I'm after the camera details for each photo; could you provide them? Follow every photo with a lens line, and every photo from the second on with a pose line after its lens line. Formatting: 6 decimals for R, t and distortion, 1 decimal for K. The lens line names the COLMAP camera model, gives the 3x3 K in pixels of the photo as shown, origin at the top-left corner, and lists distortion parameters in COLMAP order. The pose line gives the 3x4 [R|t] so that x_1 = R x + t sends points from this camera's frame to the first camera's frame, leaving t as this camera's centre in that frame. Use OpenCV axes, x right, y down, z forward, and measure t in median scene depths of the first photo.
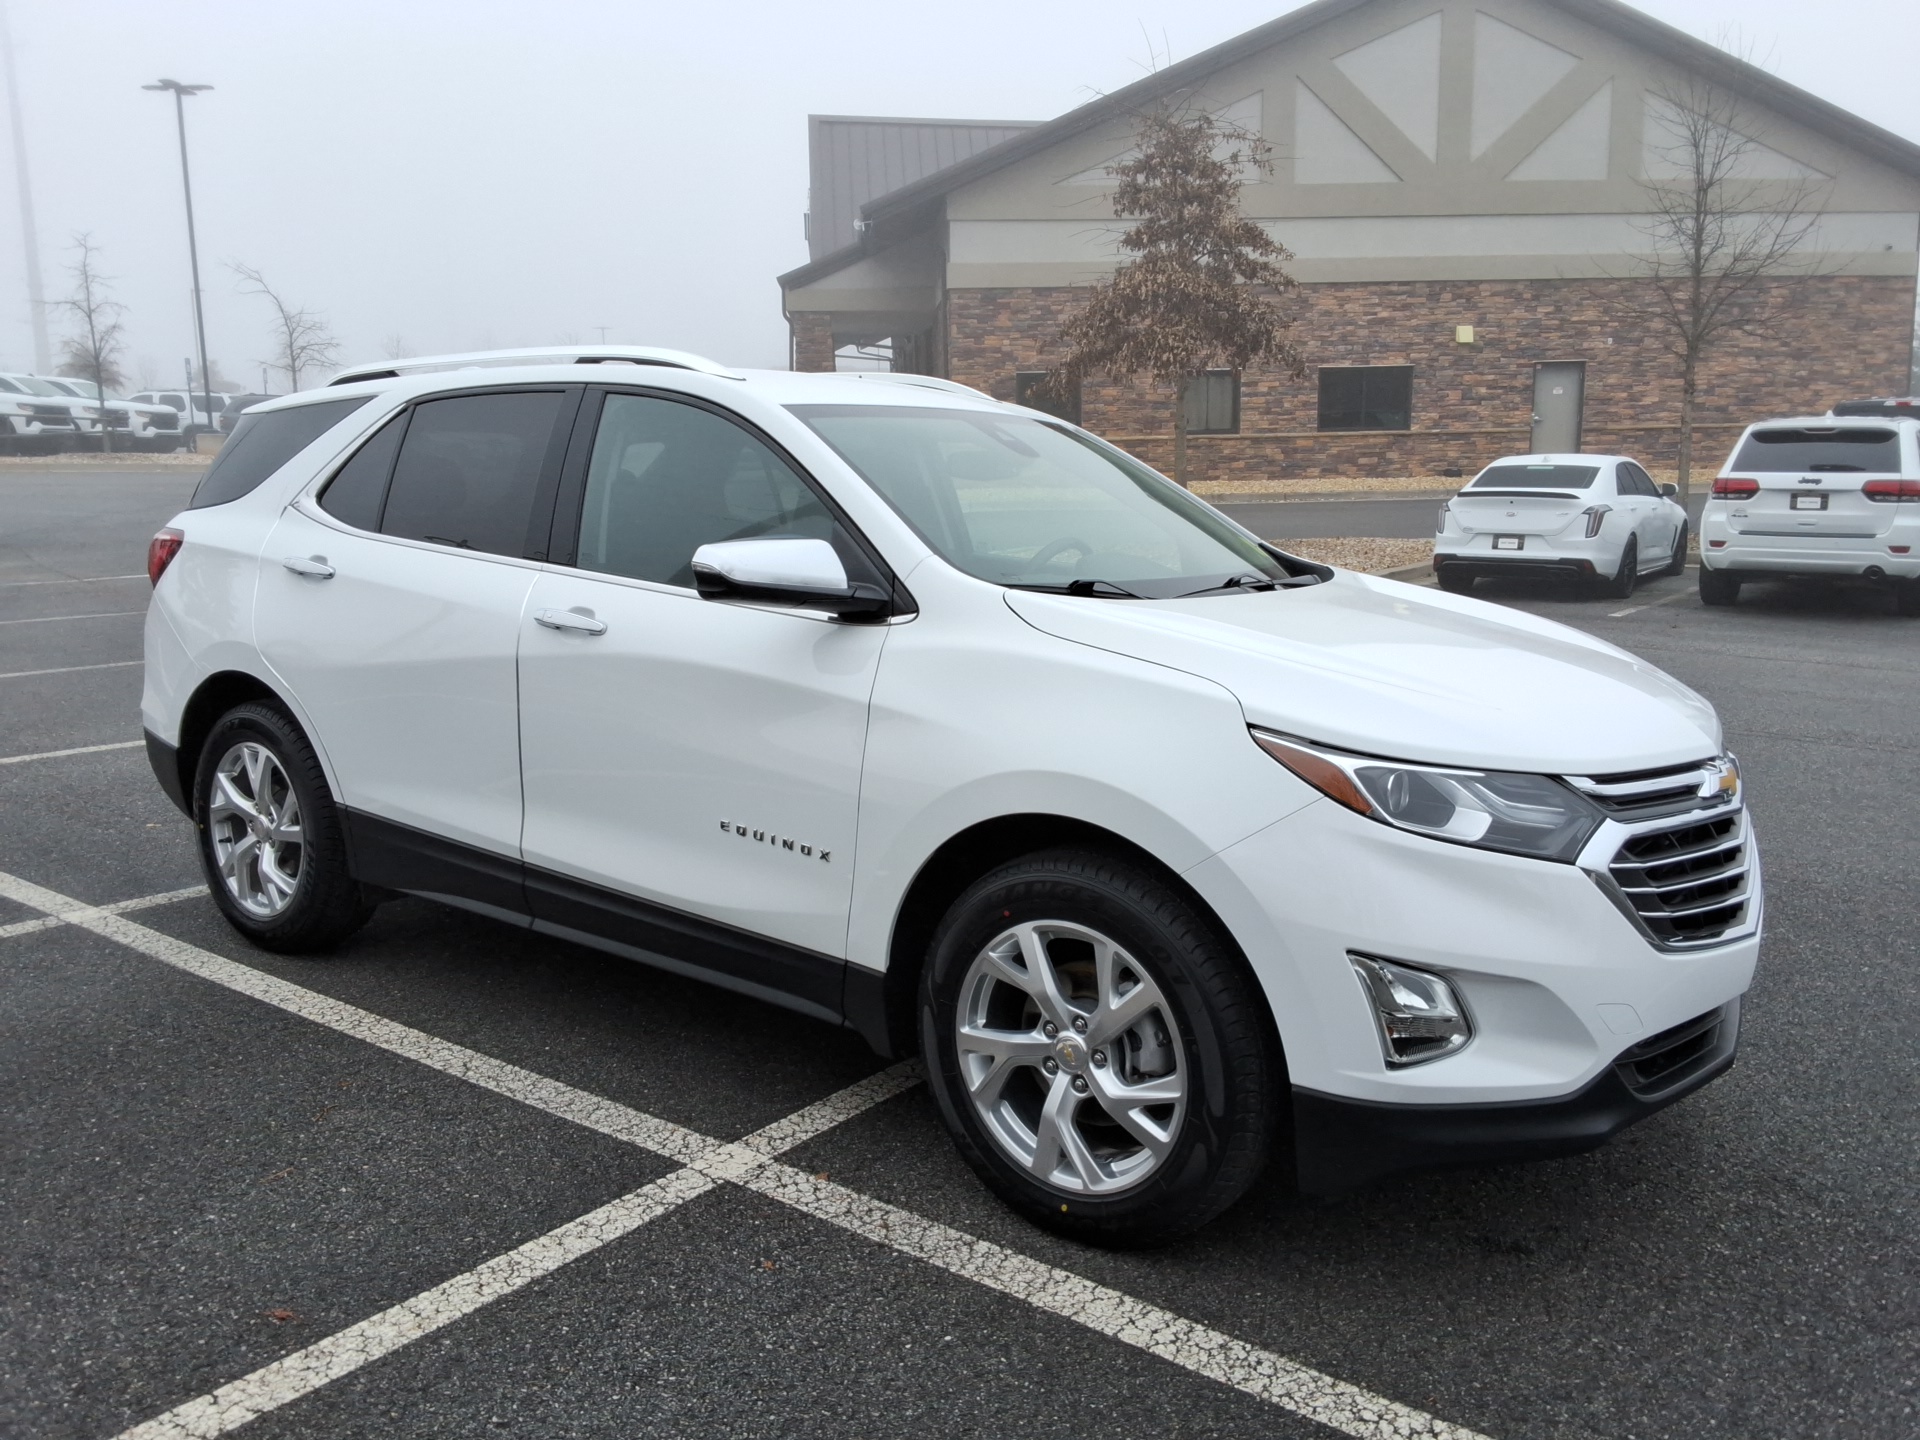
lens RADIAL K [[1538.9, 0, 1054.0], [0, 1538.9, 750.0], [0, 0, 1]] dist [0.106217, -0.148371]
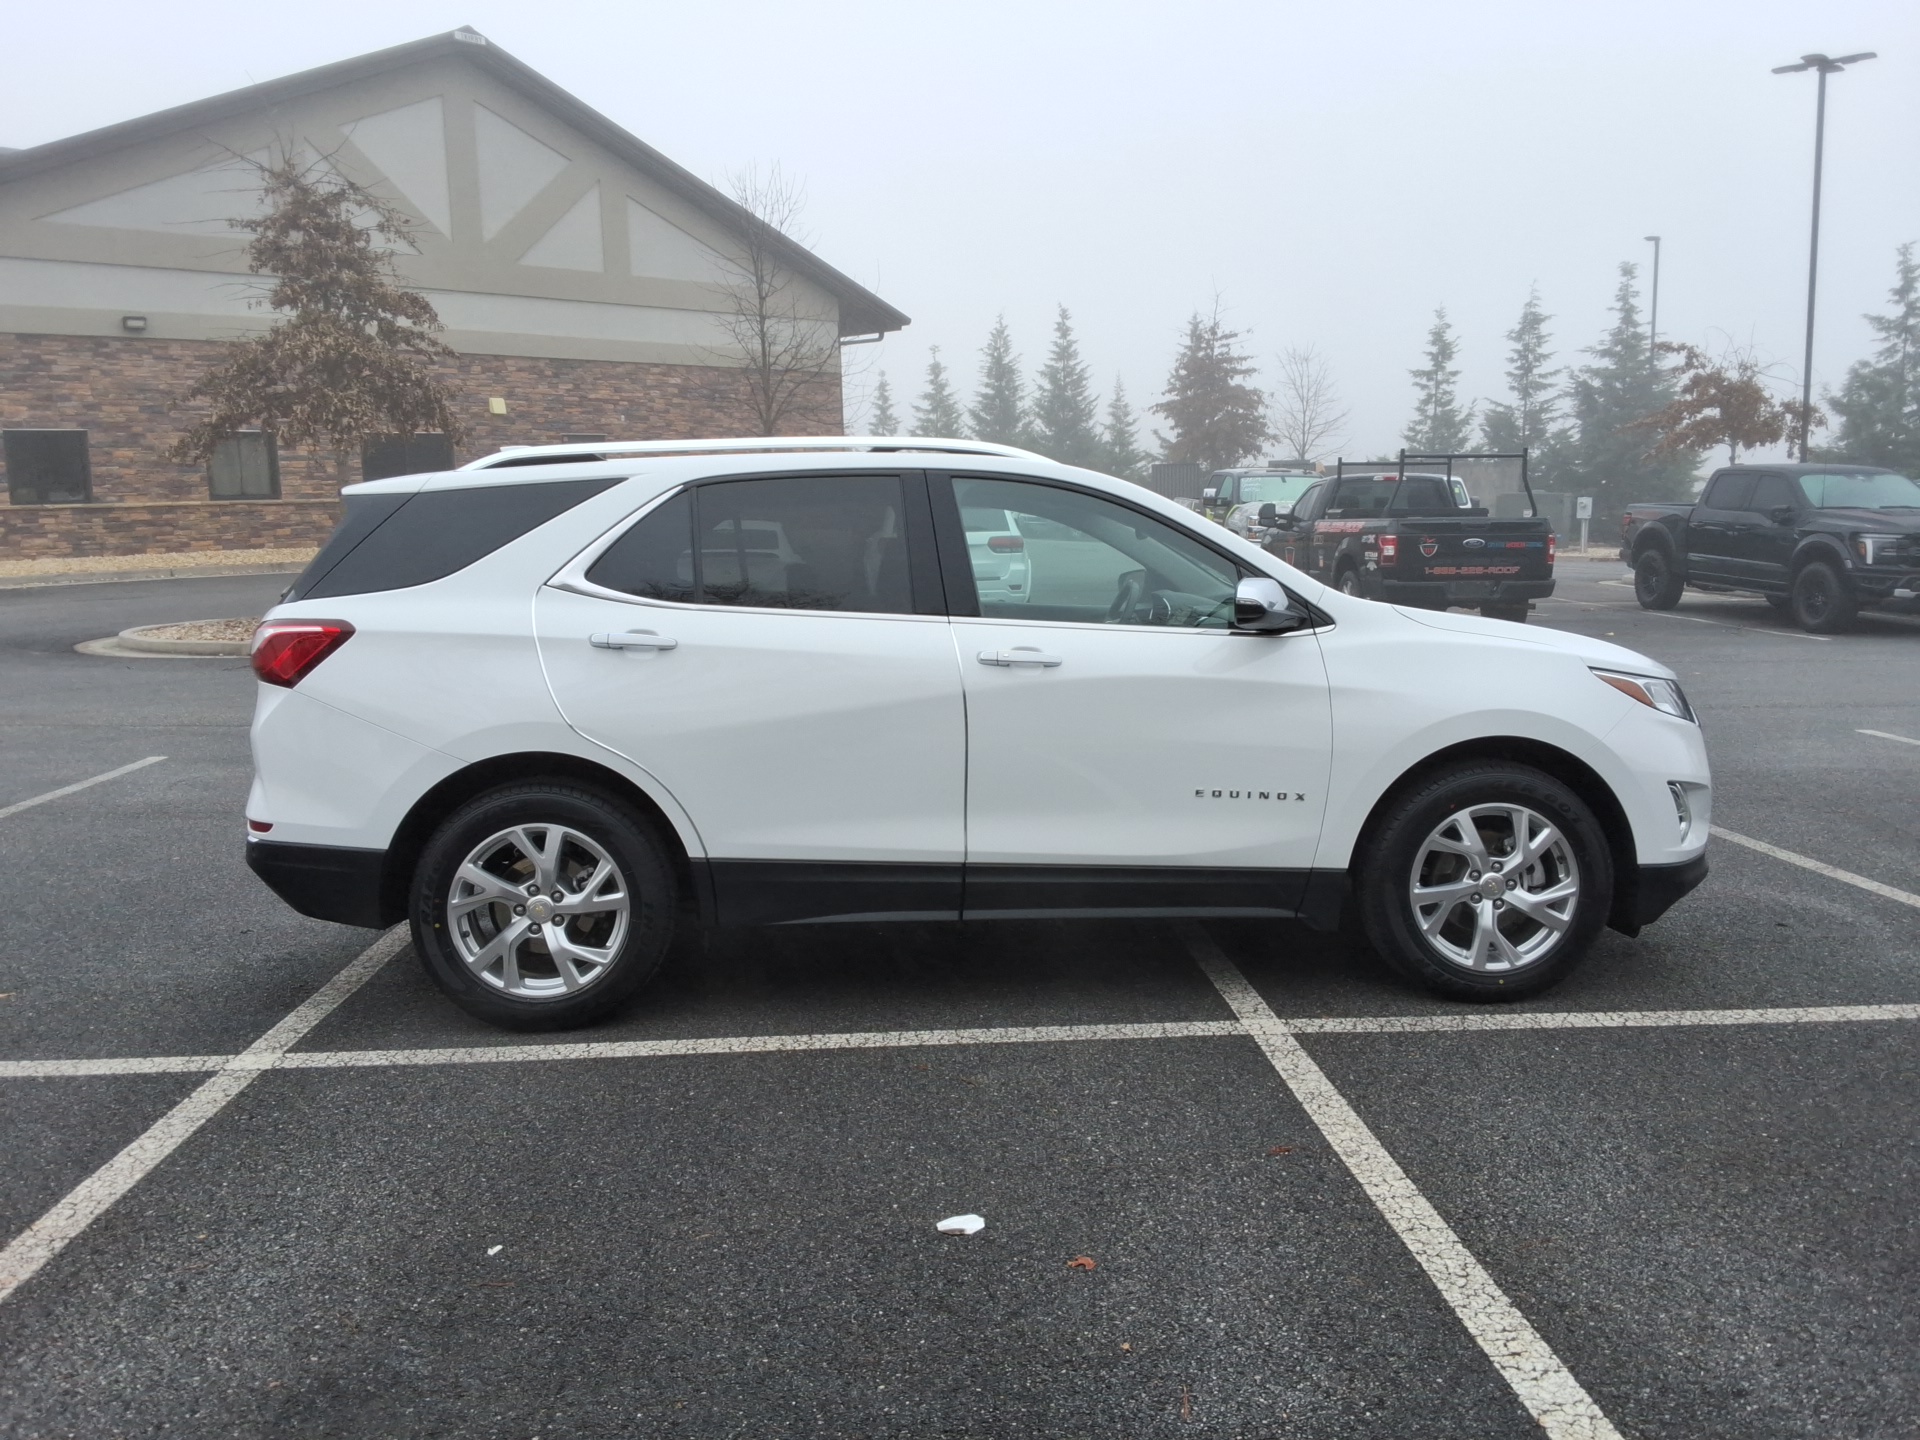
lens RADIAL K [[1538.9, 0, 971.1], [0, 1538.9, 759.7], [0, 0, 1]] dist [0.106217, -0.148371]
pose [[0.757128, -0.116348, 0.642822, -0.279967], [0.138177, 0.990270, 0.016487, -0.006817], [-0.638486, 0.076341, 0.765838, 0.019483]]
